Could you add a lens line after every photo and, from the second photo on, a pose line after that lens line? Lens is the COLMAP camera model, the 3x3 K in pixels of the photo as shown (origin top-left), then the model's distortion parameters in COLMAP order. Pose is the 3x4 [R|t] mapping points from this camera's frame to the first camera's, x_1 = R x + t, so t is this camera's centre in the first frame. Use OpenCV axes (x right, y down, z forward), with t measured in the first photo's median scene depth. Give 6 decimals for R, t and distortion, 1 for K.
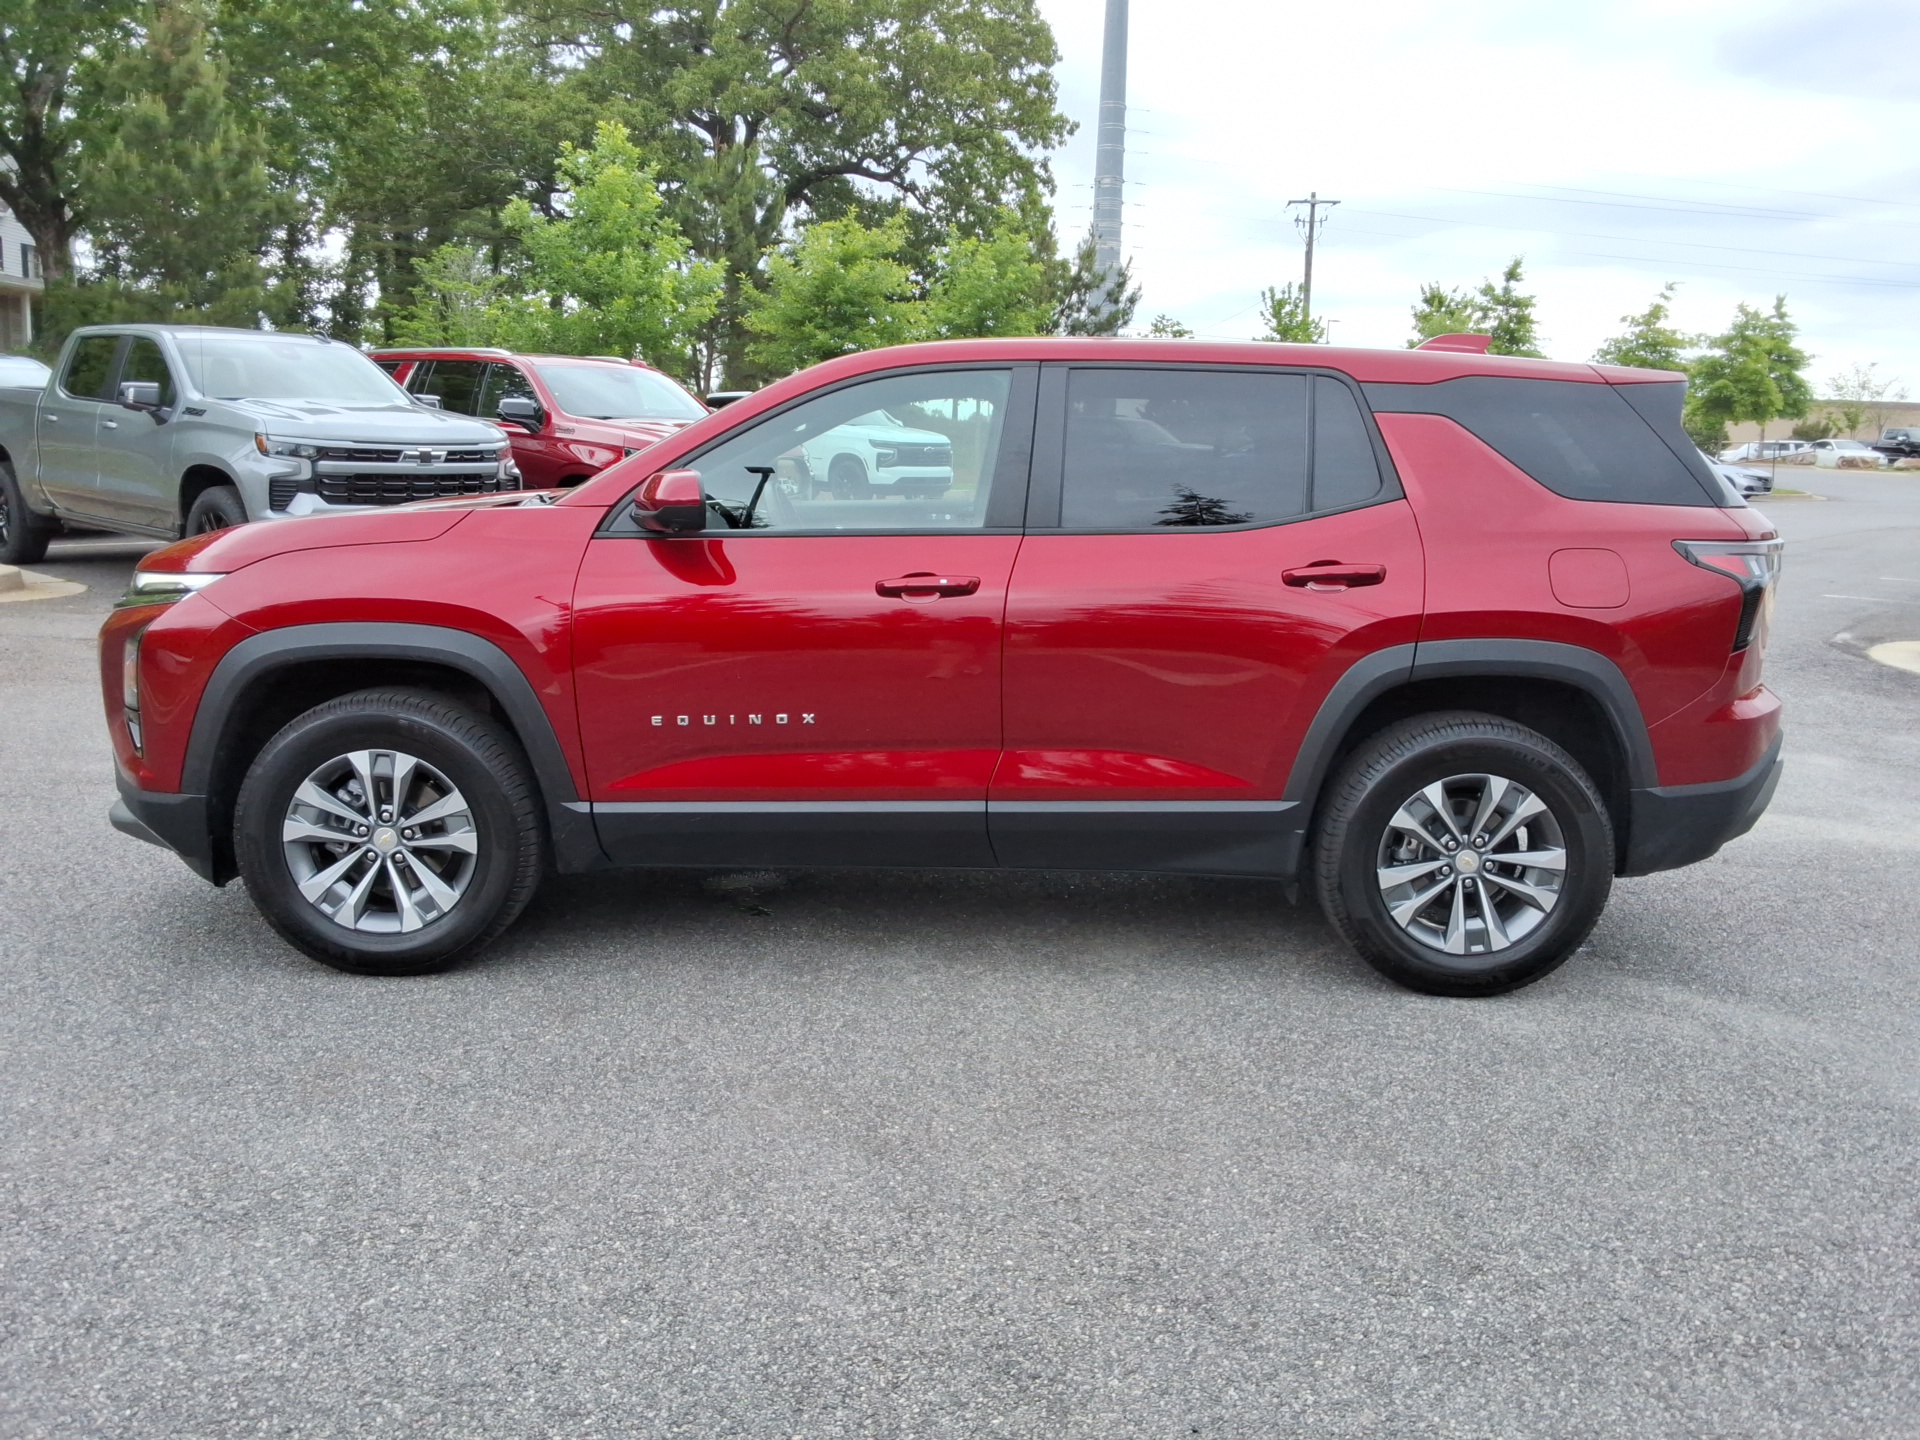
lens RADIAL K [[1558.8, 0, 972.9], [0, 1558.8, 690.5], [0, 0, 1]] dist [0.114023, -0.179819]
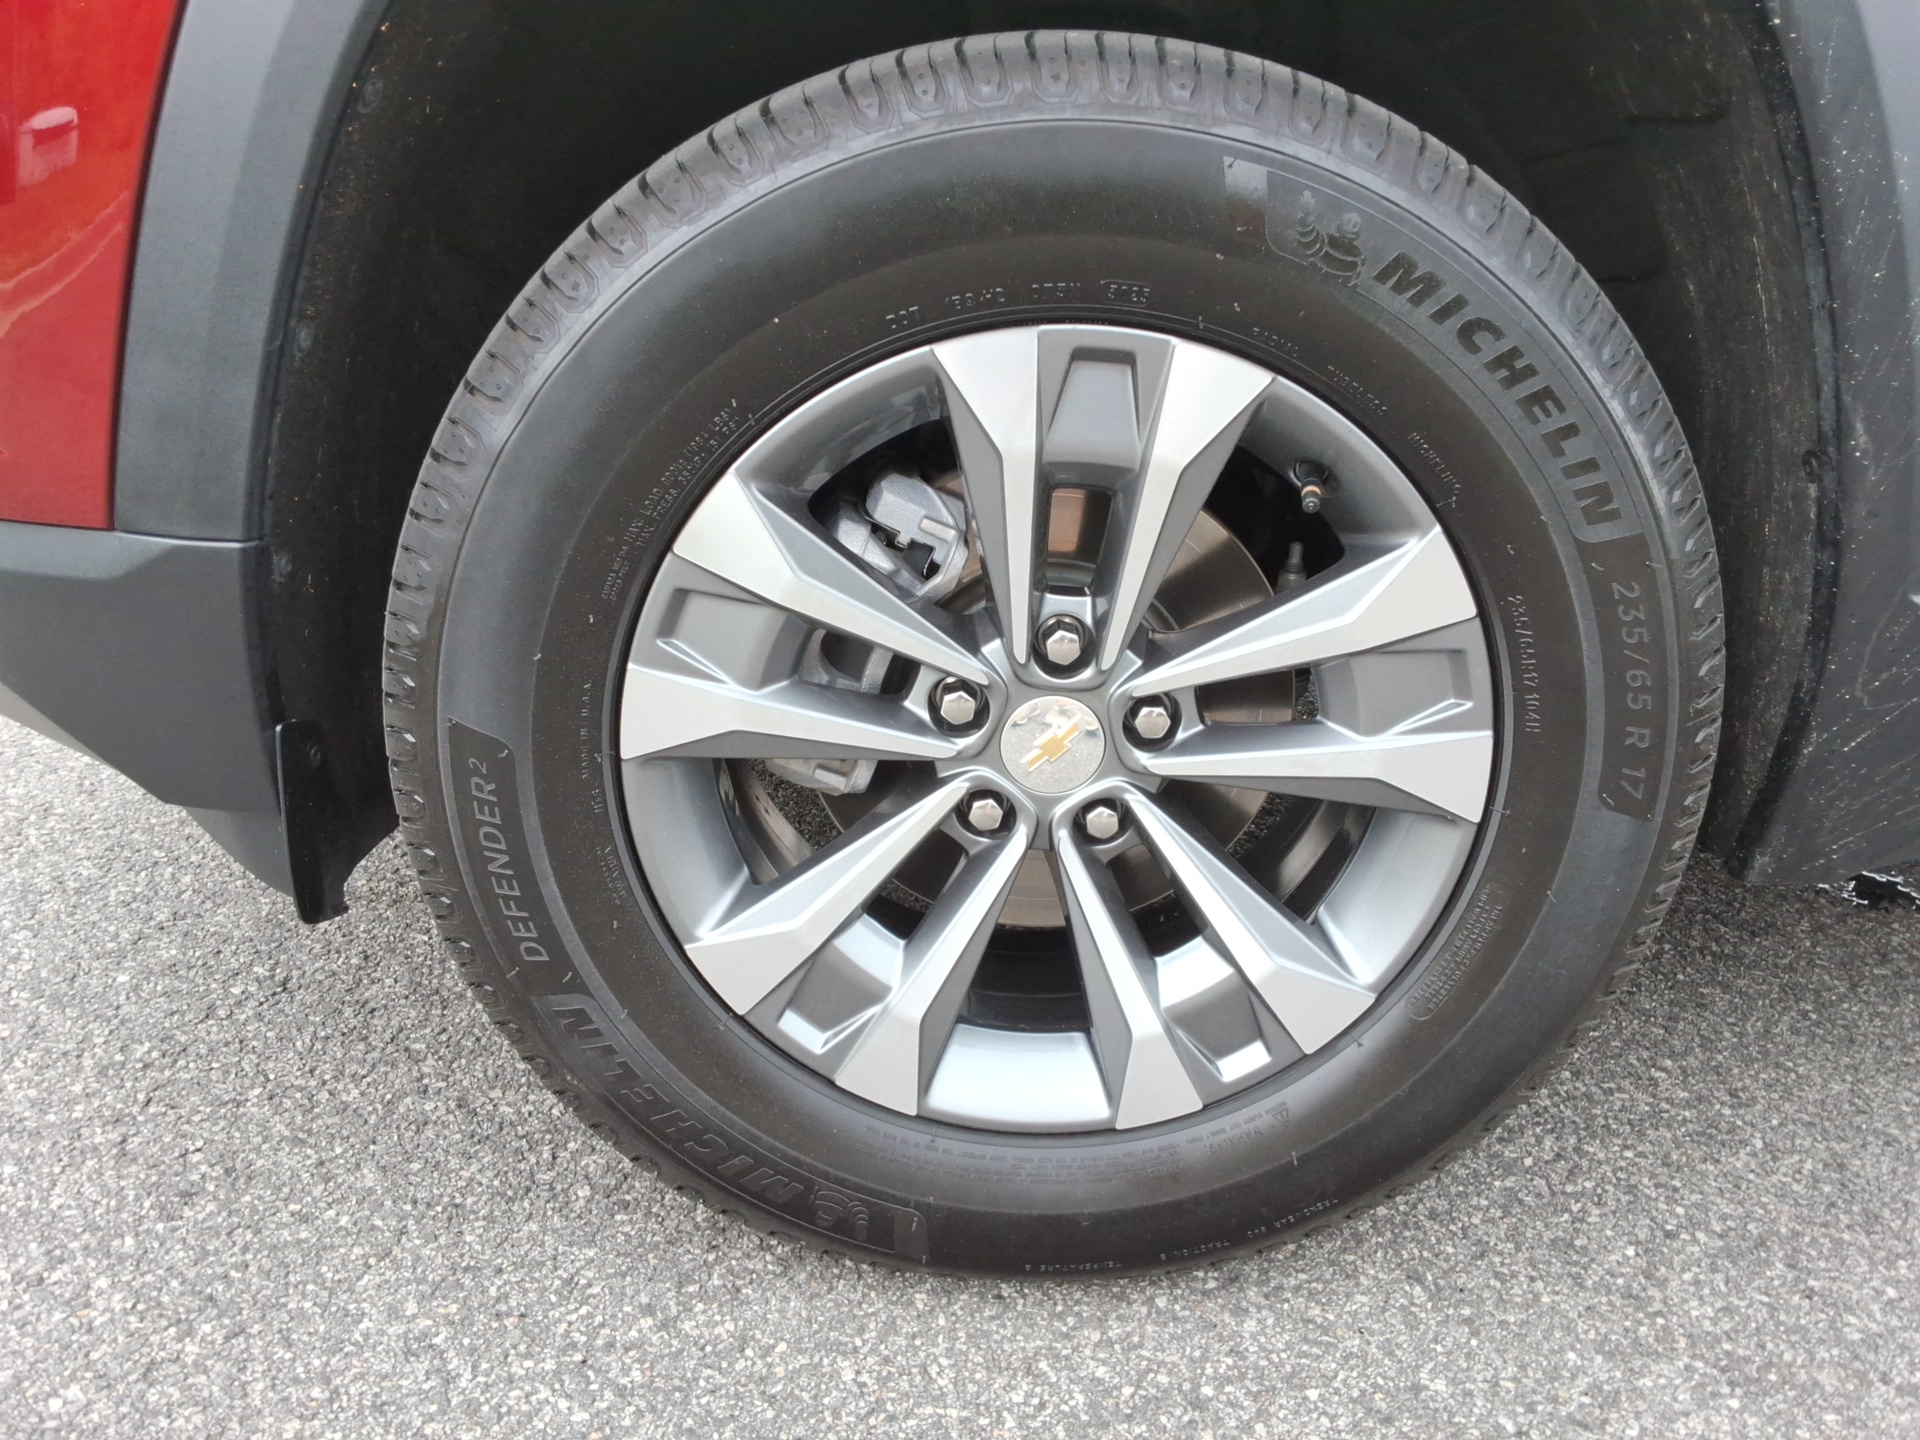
lens RADIAL K [[1558.8, 0, 972.9], [0, 1558.8, 690.5], [0, 0, 1]] dist [0.114023, -0.179819]
pose [[0.999810, 0.007299, 0.018077, -0.388447], [-0.010696, 0.980622, 0.195619, 0.043319], [-0.016298, -0.195775, 0.980513, 0.785072]]
